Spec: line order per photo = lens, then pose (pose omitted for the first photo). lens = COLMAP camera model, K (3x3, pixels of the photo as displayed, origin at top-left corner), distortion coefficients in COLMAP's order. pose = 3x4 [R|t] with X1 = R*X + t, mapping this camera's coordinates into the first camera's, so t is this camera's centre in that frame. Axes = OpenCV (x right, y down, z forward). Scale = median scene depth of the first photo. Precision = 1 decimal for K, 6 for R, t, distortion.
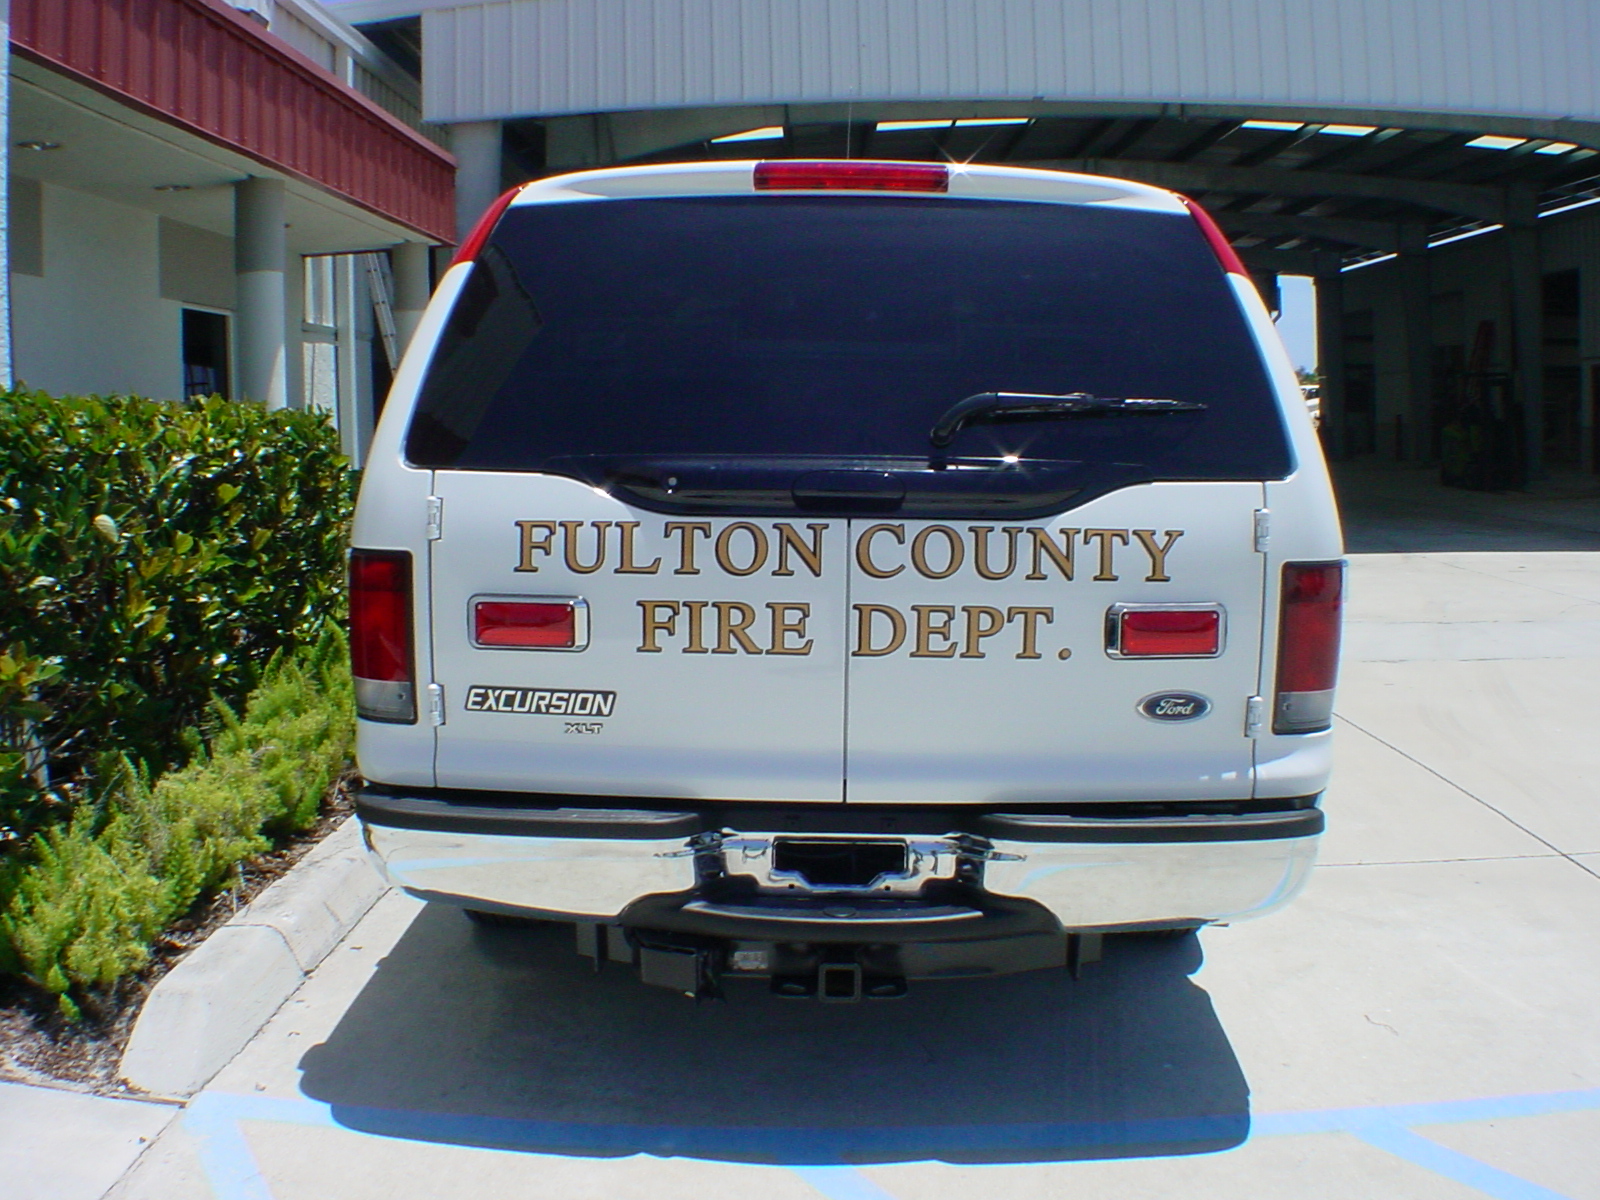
lens RADIAL K [[1429.2, 0, 800.0], [0, 1429.2, 600.0], [0, 0, 1]] dist [-0.290599, 0.121277]
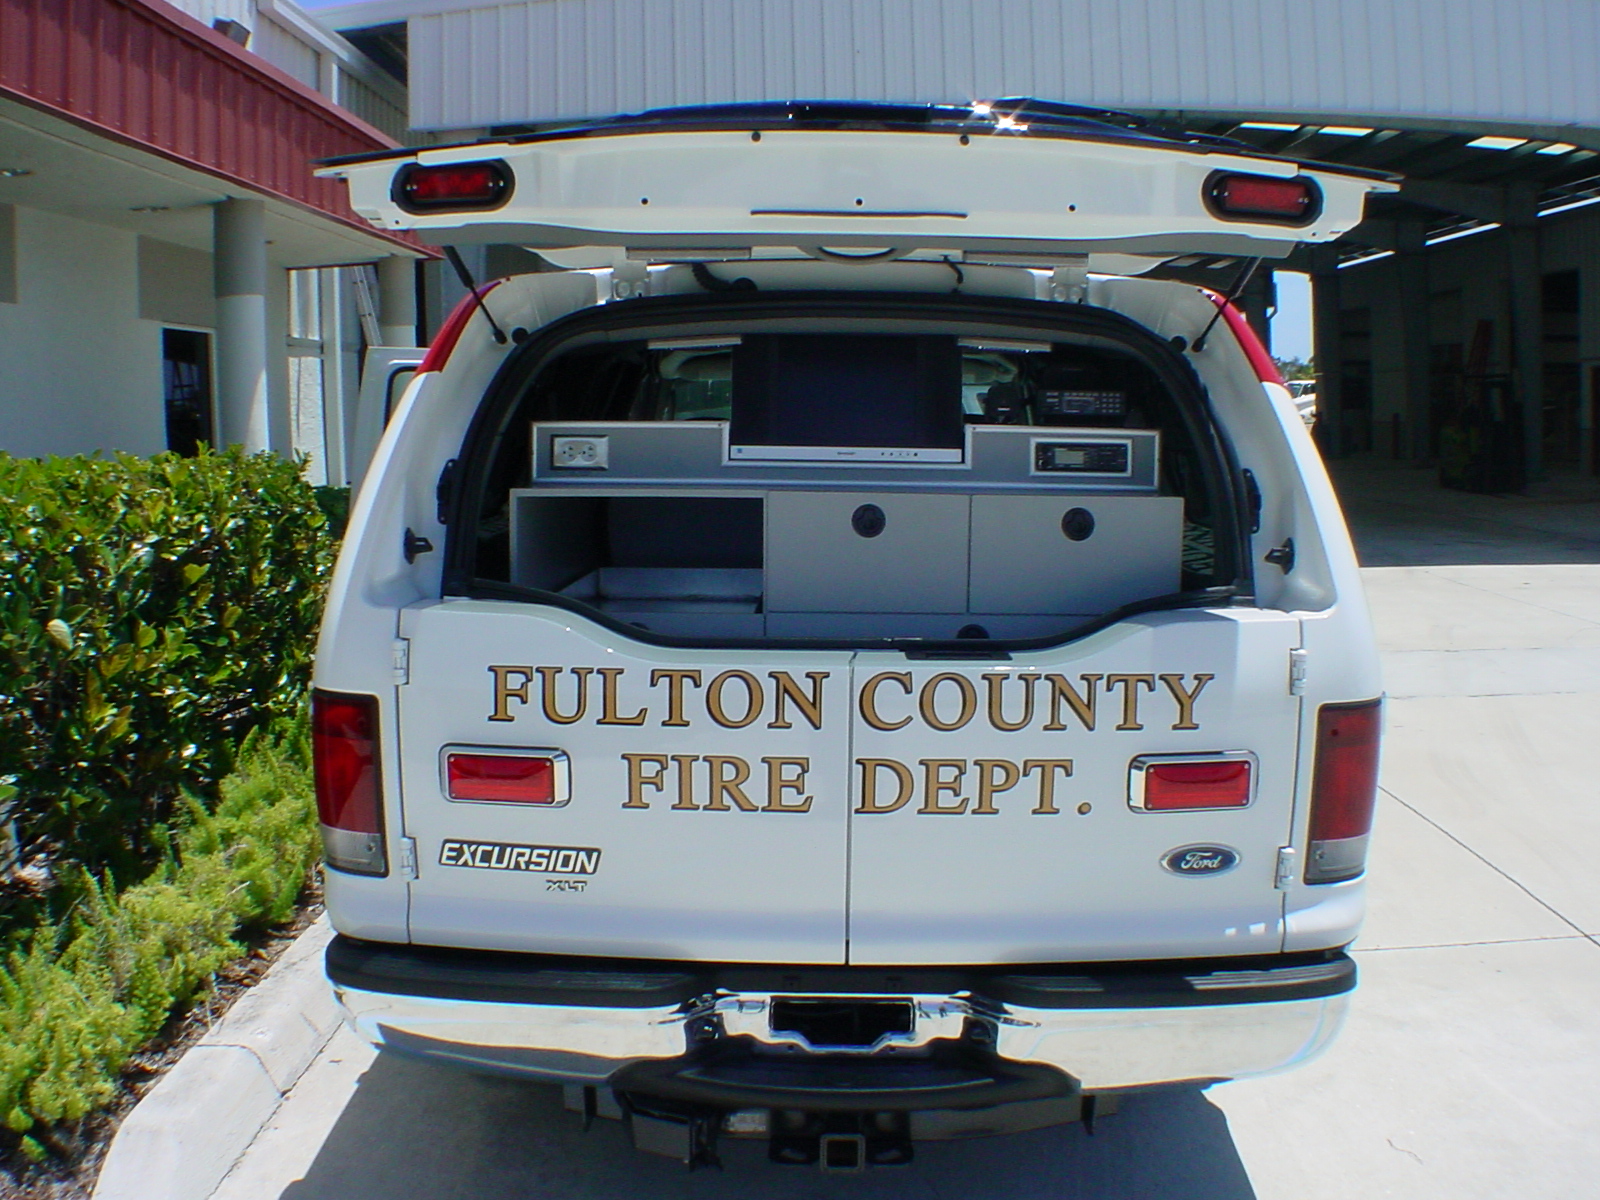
lens RADIAL K [[1429.2, 0, 800.0], [0, 1429.2, 600.0], [0, 0, 1]] dist [-0.290599, 0.121277]
pose [[0.999984, -0.003215, 0.004578, -0.002215], [0.003179, 0.999965, 0.007783, -0.080573], [-0.004603, -0.007768, 0.999959, 0.062448]]
